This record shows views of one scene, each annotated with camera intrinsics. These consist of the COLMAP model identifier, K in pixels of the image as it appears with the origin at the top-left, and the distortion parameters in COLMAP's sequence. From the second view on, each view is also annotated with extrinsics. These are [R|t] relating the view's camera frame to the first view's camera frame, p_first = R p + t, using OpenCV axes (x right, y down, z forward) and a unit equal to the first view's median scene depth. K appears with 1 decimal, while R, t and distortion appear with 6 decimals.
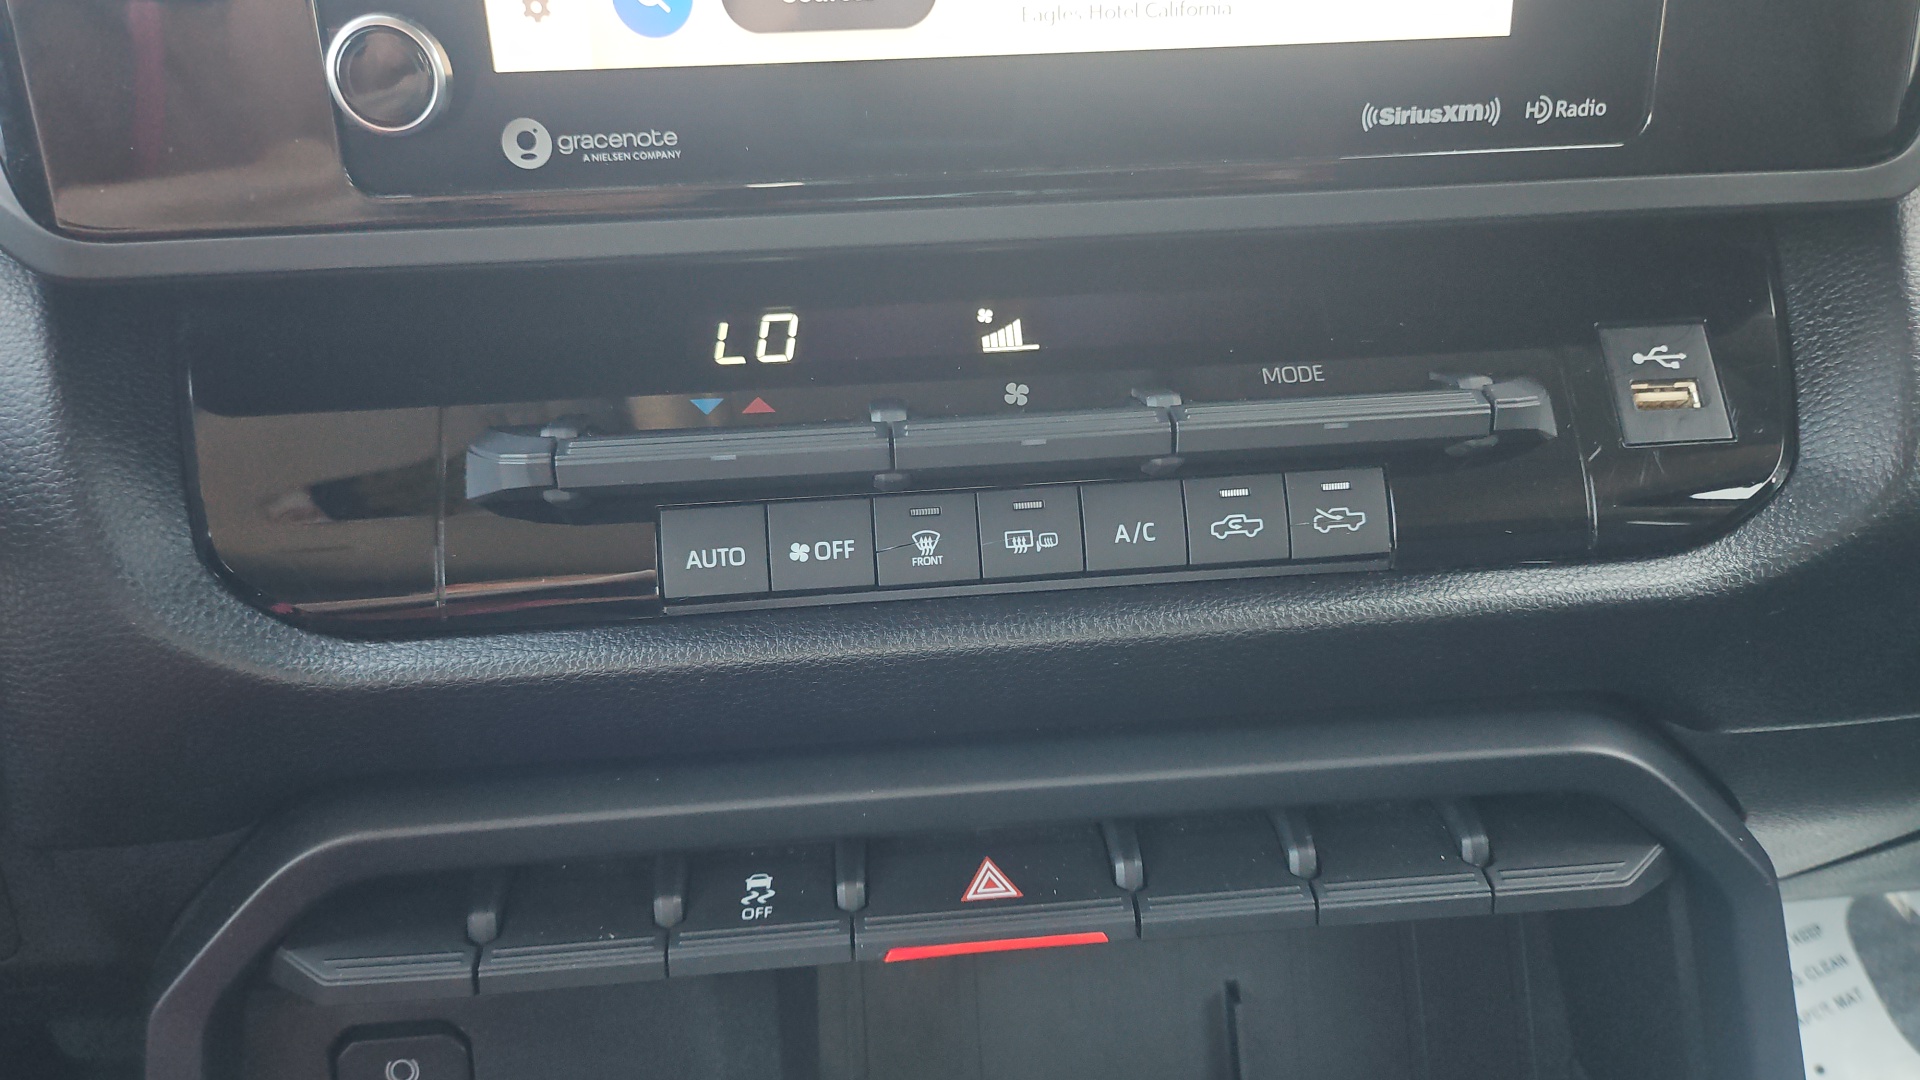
lens RADIAL K [[1358.7, 0, 959.6], [0, 1358.7, 552.9], [0, 0, 1]] dist [0.053447, -0.069008]
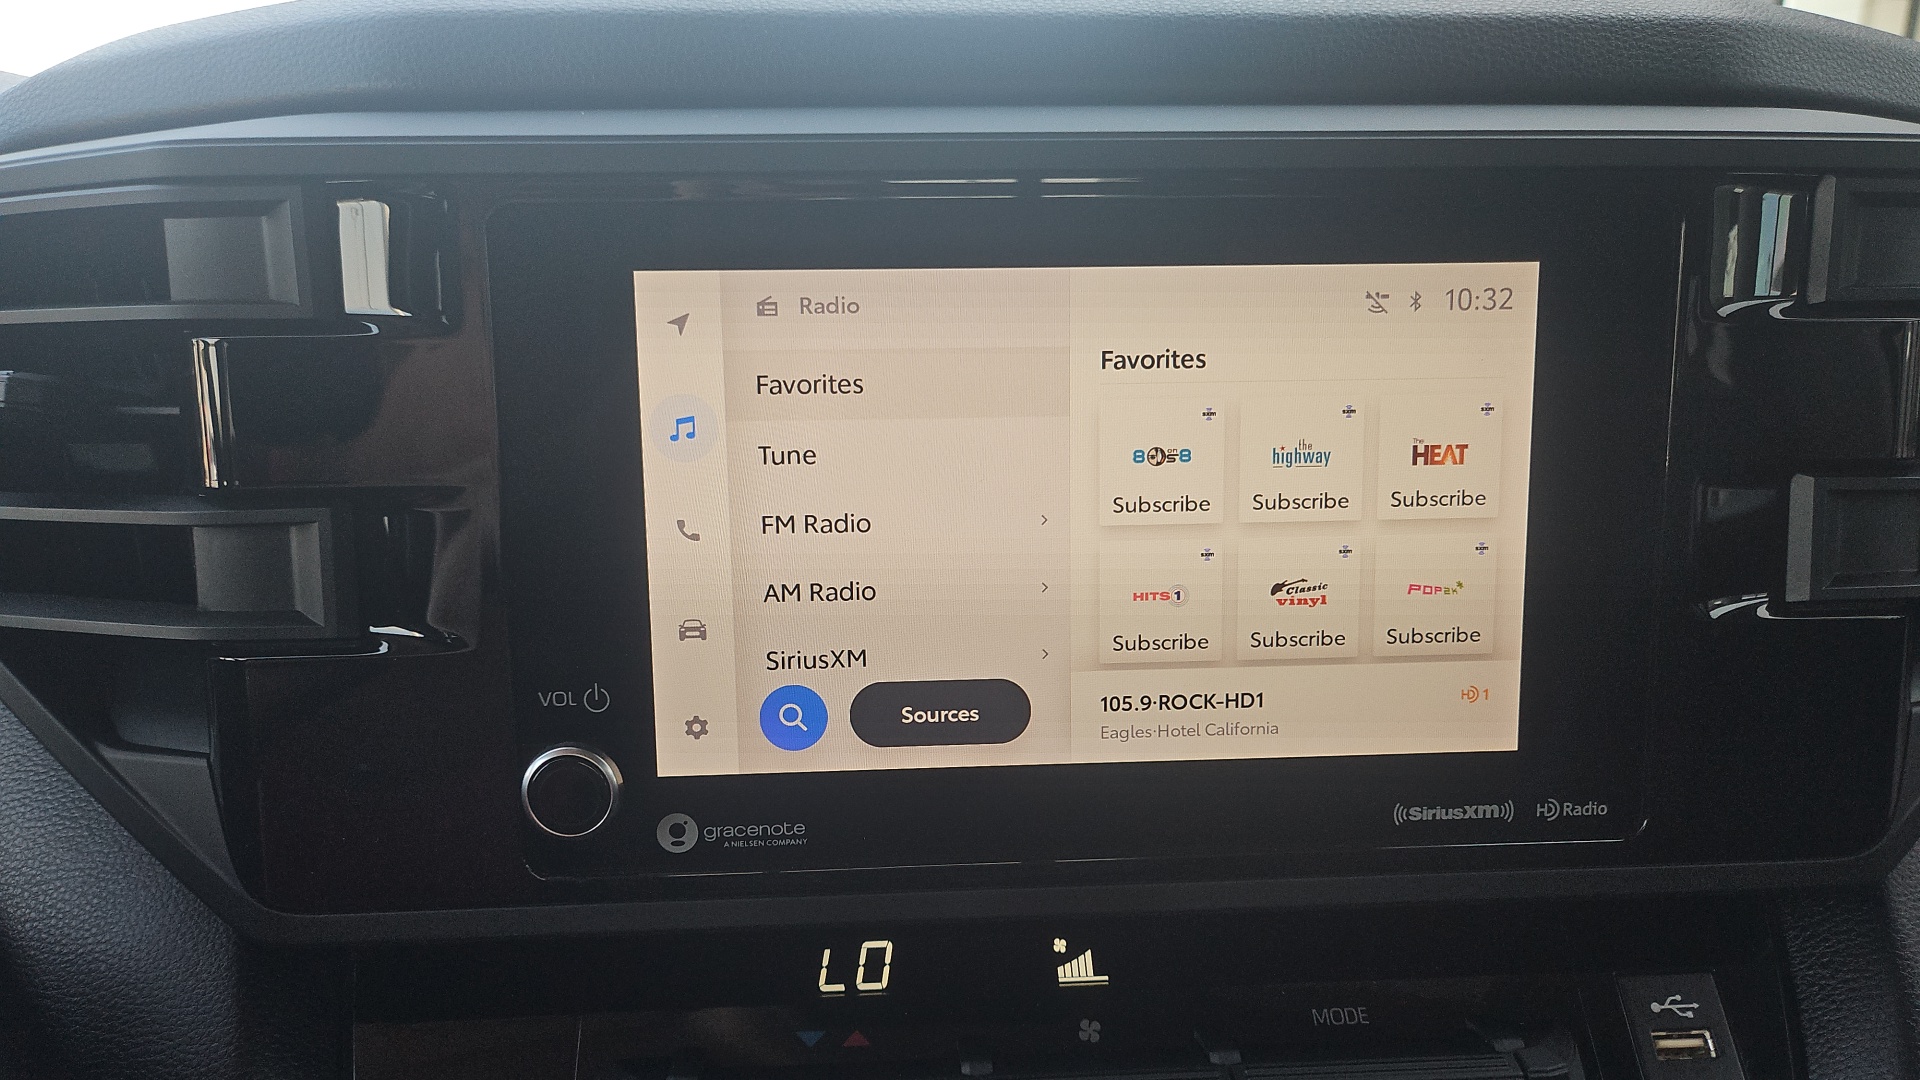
lens RADIAL K [[1358.7, 0, 970.0], [0, 1358.7, 598.5], [0, 0, 1]] dist [0.053447, -0.069008]
pose [[0.999515, 0.023942, -0.019906, -0.041850], [-0.027606, 0.977118, -0.210898, -0.226096], [0.014401, 0.211345, 0.977305, -0.159186]]
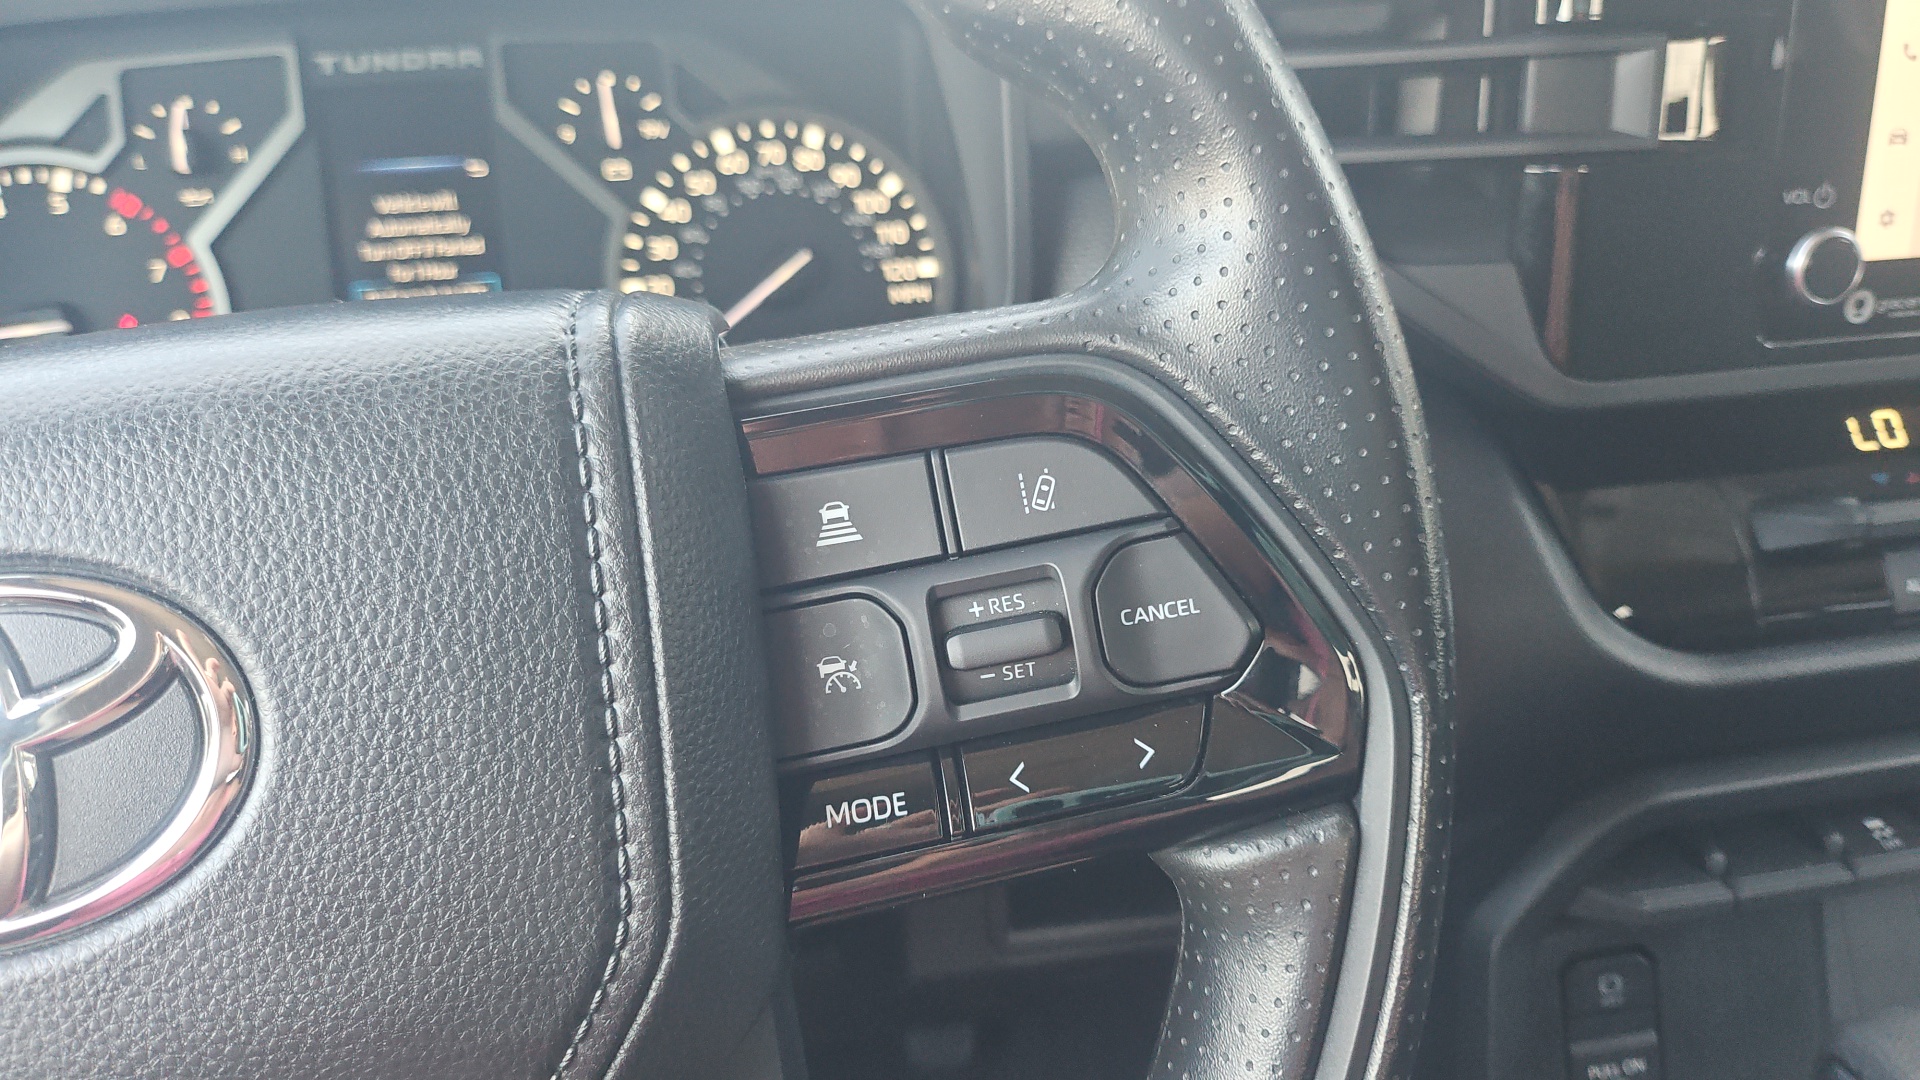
lens RADIAL K [[1358.7, 0, 941.3], [0, 1358.7, 539.2], [0, 0, 1]] dist [0.053447, -0.069008]
pose [[0.998381, -0.037478, 0.042781, -1.217050], [0.039860, 0.997622, -0.056237, -0.003847], [-0.040571, 0.057851, 0.997501, -0.373619]]
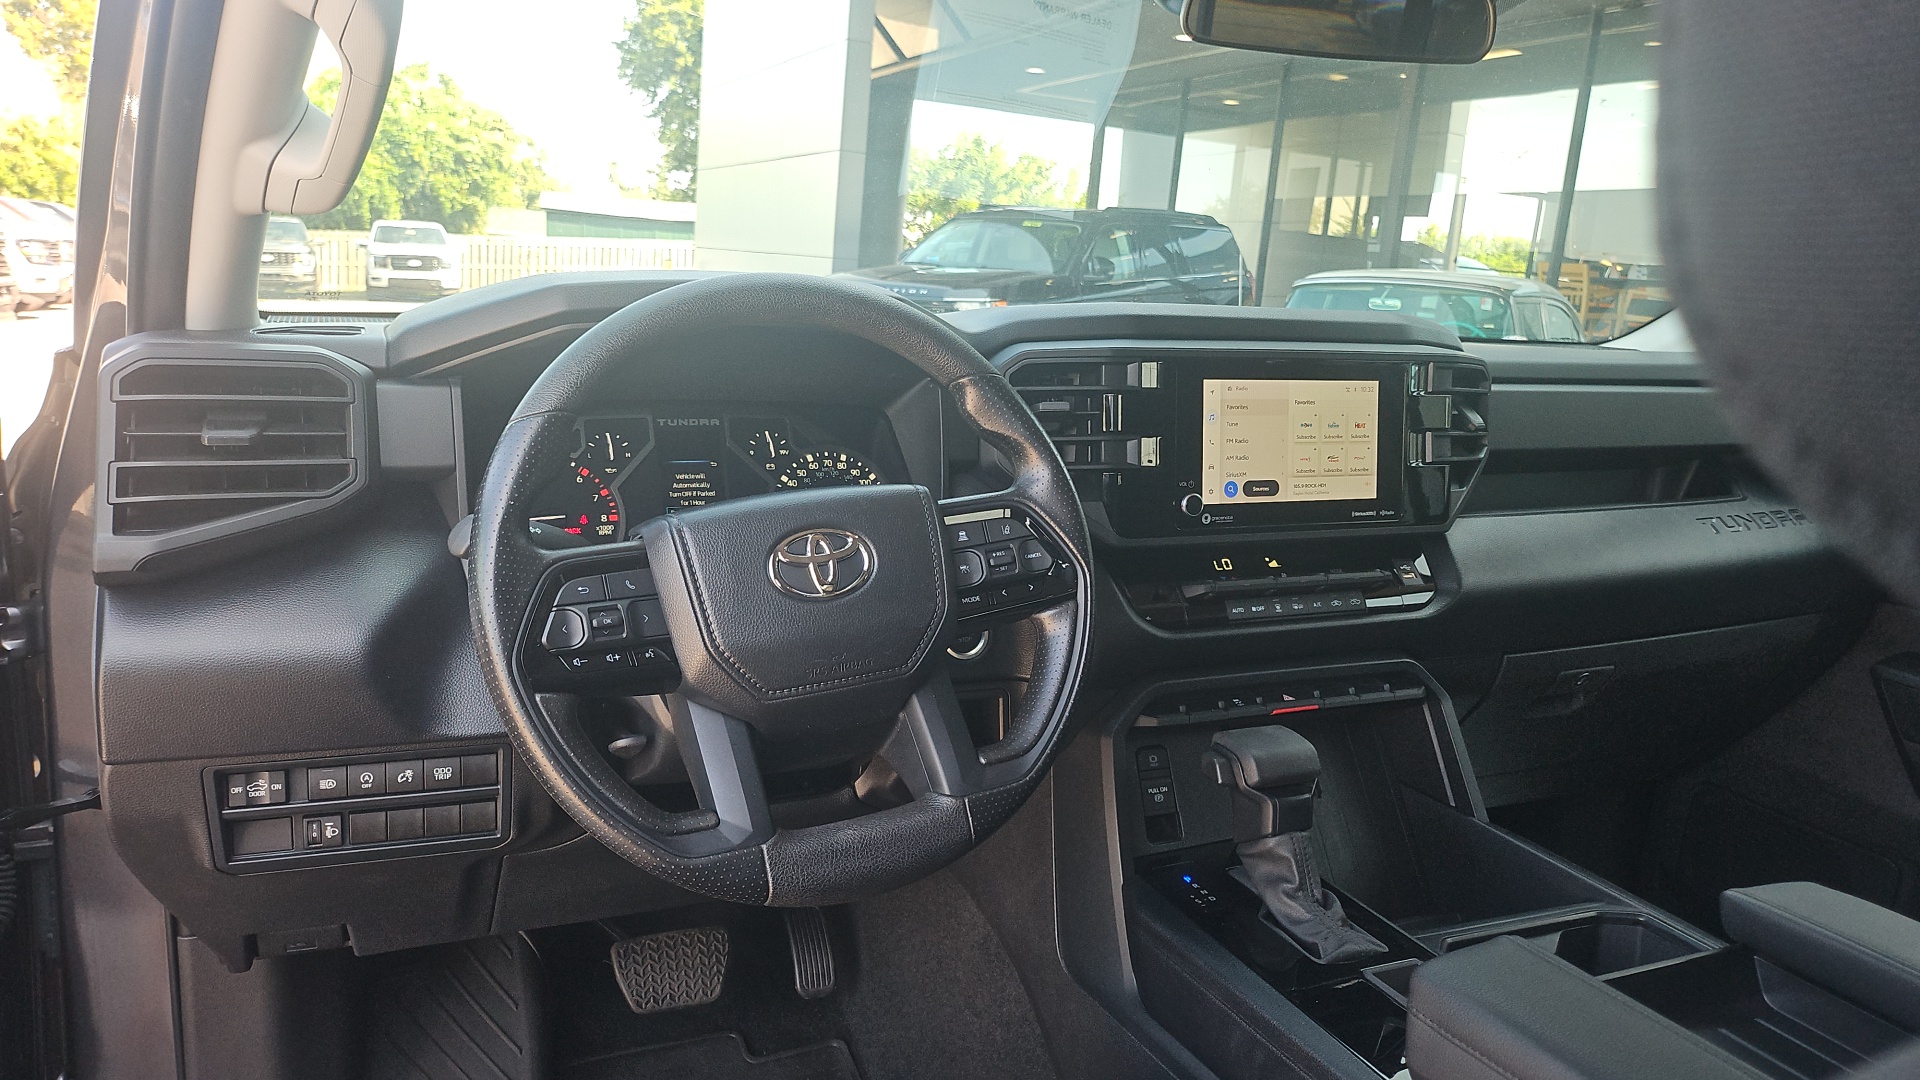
lens RADIAL K [[1358.7, 0, 938.8], [0, 1358.7, 584.8], [0, 0, 1]] dist [0.053447, -0.069008]
pose [[0.951004, -0.012211, 0.308938, -2.331421], [0.094581, 0.962808, -0.253092, 0.899631], [-0.294358, 0.269911, 0.916789, -2.620916]]
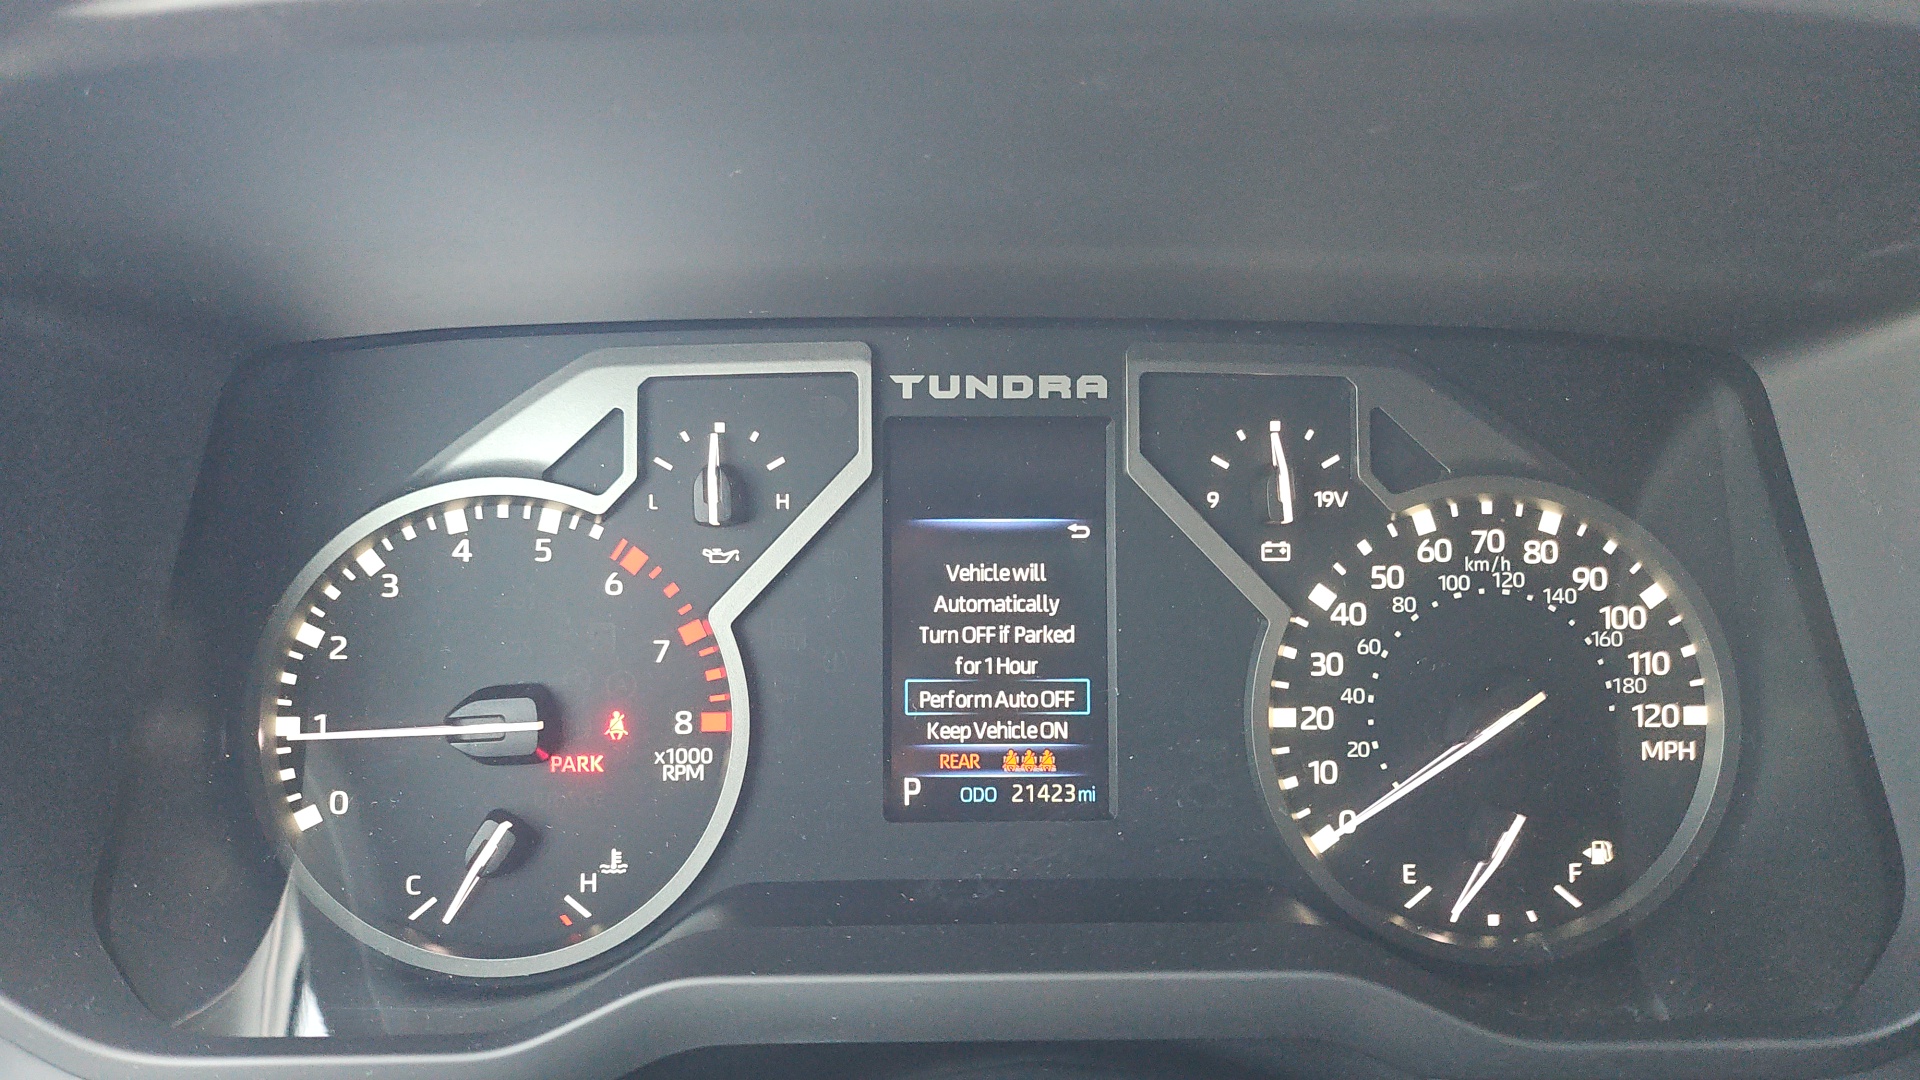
lens RADIAL K [[1358.7, 0, 988.8], [0, 1358.7, 562.2], [0, 0, 1]] dist [0.053447, -0.069008]
pose [[0.996617, 0.055833, -0.060307, -1.702147], [-0.061699, 0.993048, -0.100244, -0.419062], [0.054291, 0.103625, 0.993134, 0.085116]]
